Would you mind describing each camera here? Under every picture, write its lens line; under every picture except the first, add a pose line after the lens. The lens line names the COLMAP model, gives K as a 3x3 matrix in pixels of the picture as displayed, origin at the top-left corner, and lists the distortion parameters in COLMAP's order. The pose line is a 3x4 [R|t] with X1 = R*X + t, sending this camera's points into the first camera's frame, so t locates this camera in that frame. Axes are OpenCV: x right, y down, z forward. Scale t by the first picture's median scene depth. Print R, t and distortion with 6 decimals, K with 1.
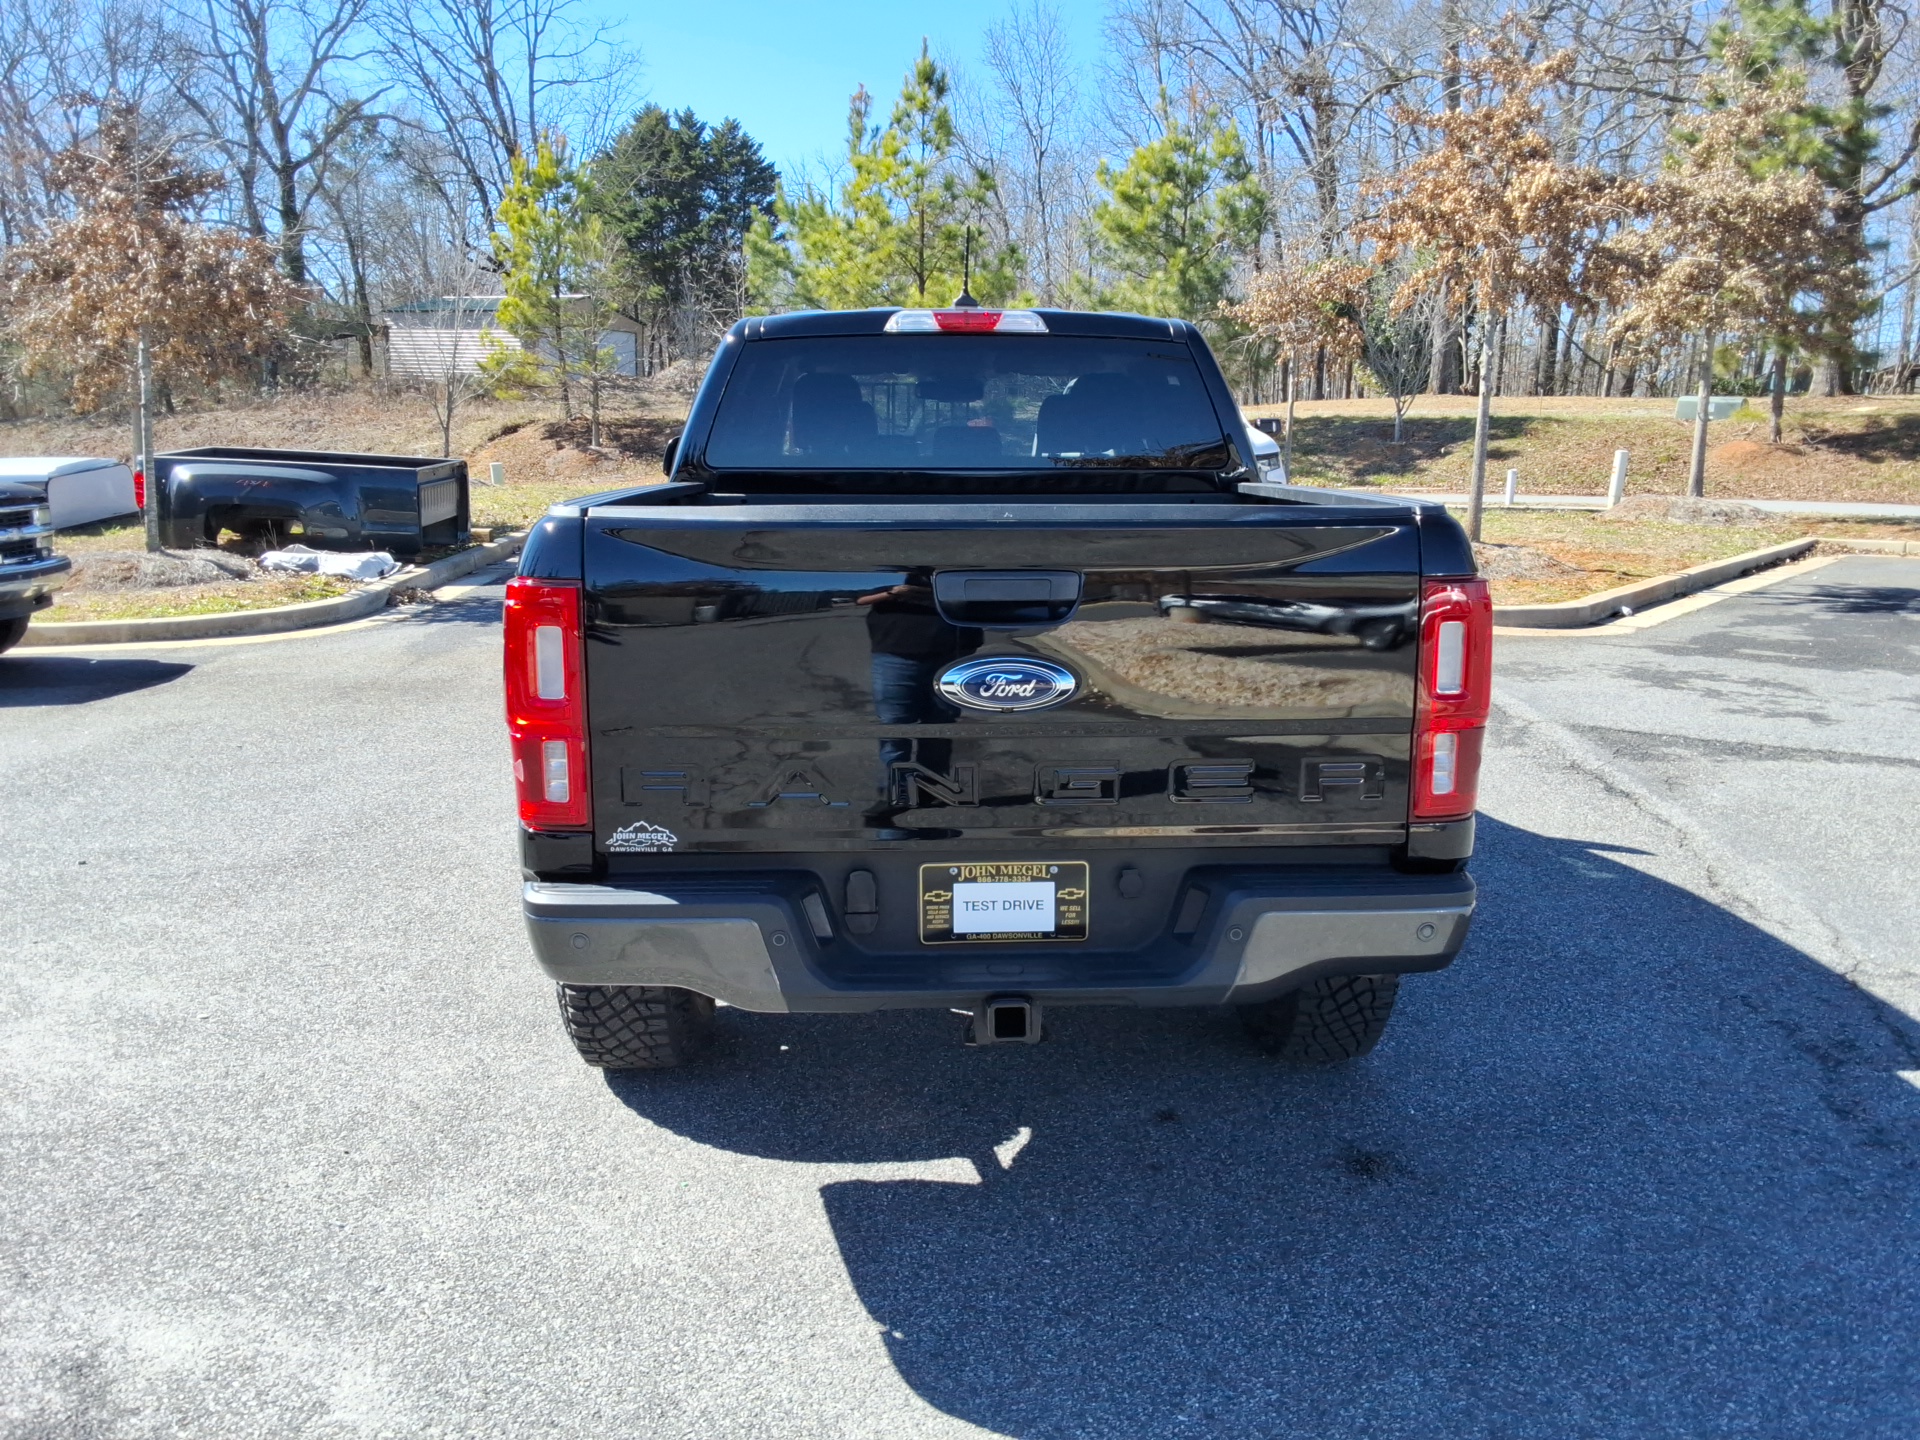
lens RADIAL K [[1539.3, 0, 970.2], [0, 1539.3, 702.7], [0, 0, 1]] dist [0.114570, -0.187590]
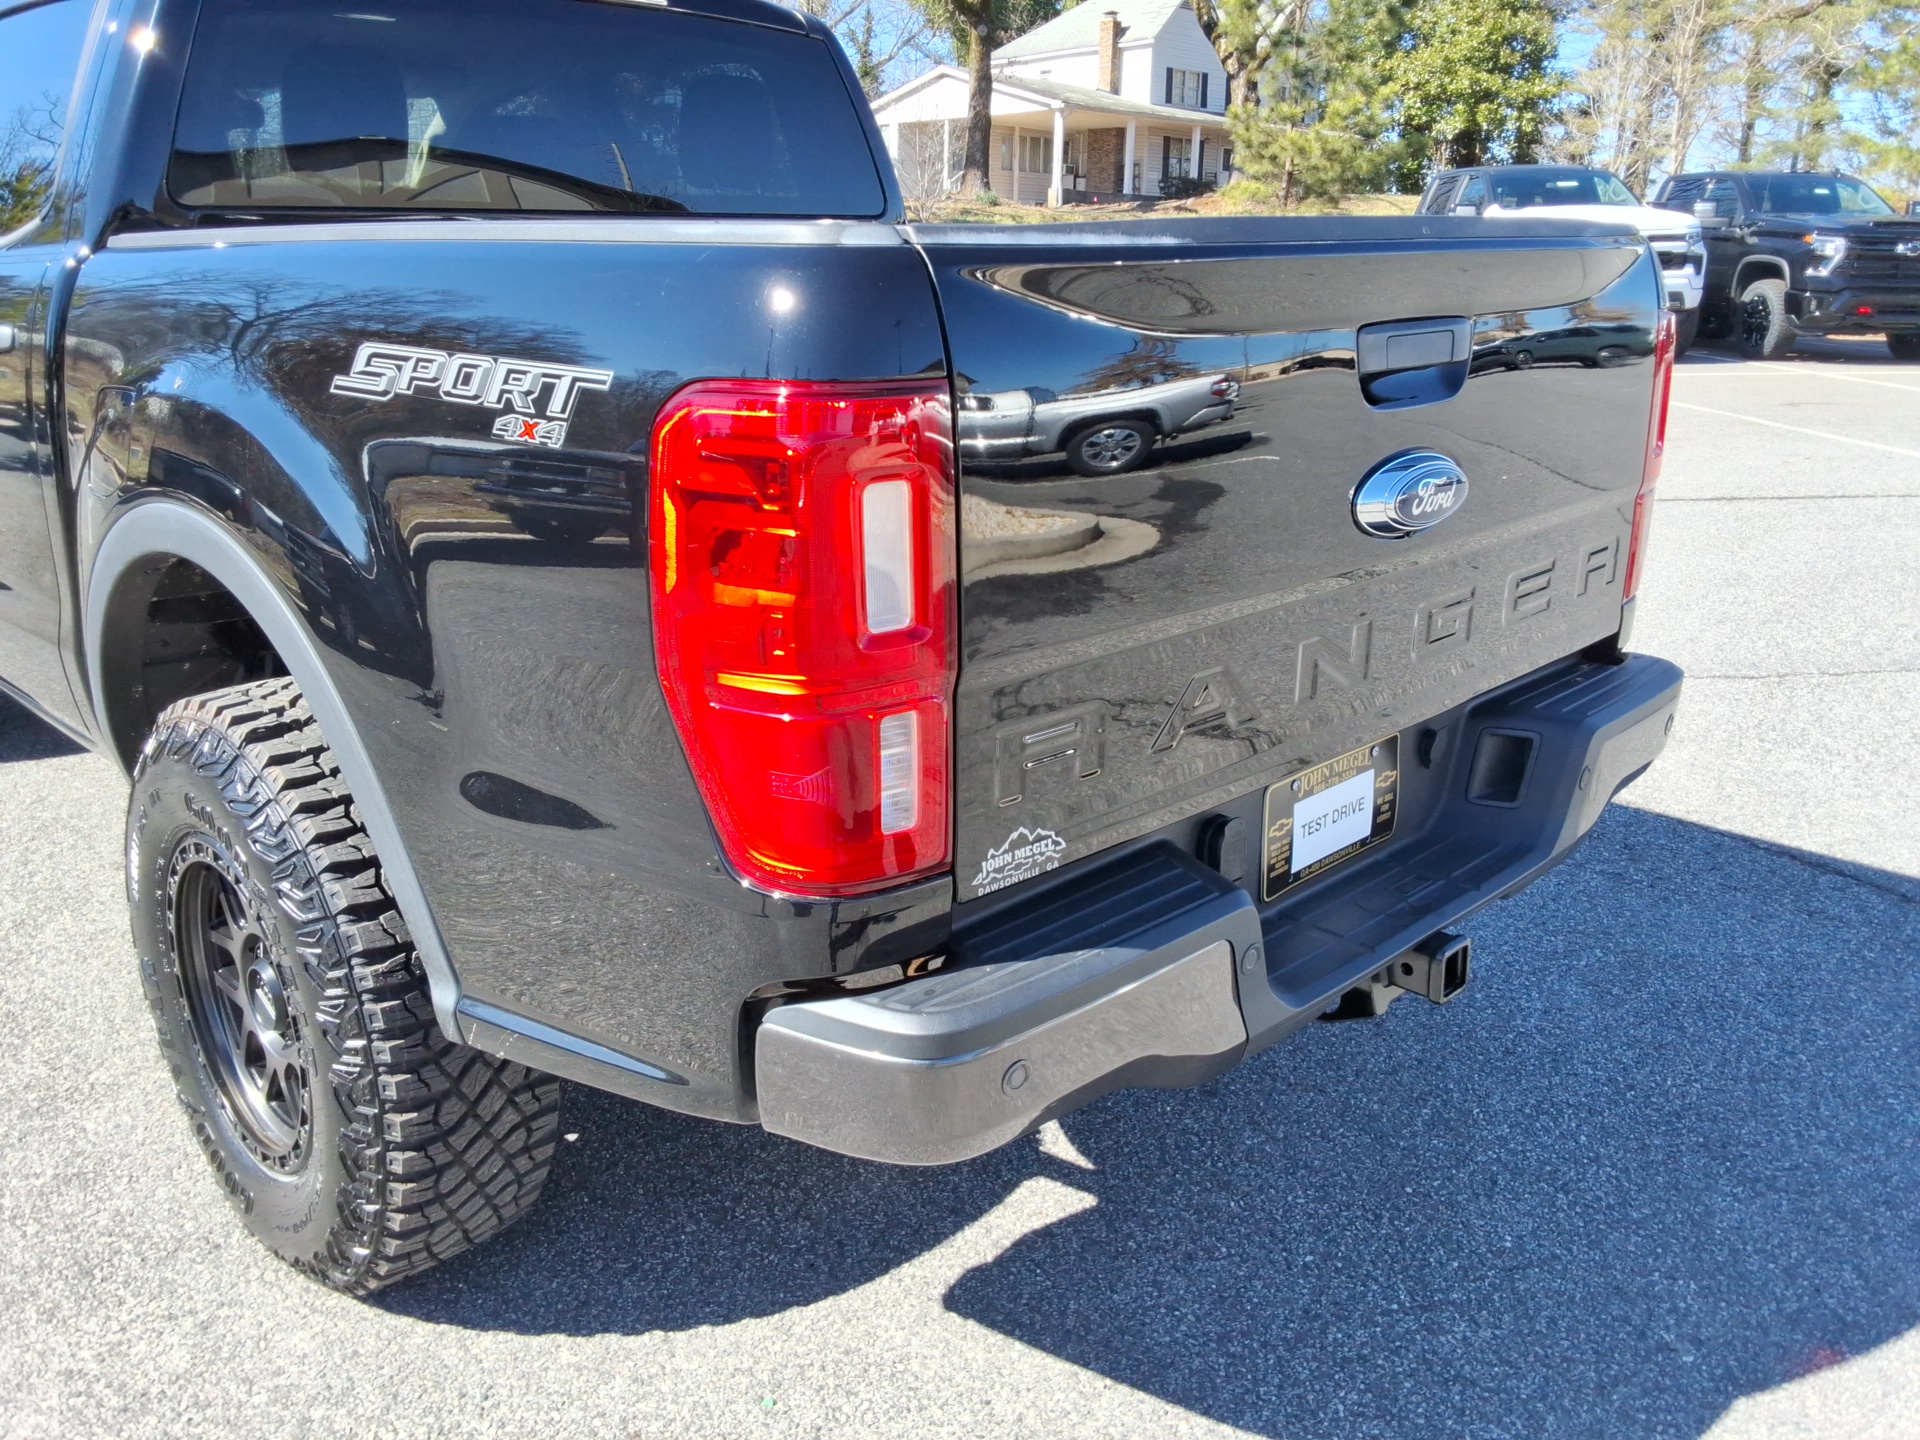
lens RADIAL K [[1539.3, 0, 970.2], [0, 1539.3, 702.7], [0, 0, 1]] dist [0.114570, -0.187590]
pose [[0.727820, -0.198370, 0.656450, -0.455445], [0.120083, 0.979324, 0.162800, -0.044442], [-0.675173, -0.039660, 0.736593, 0.494647]]
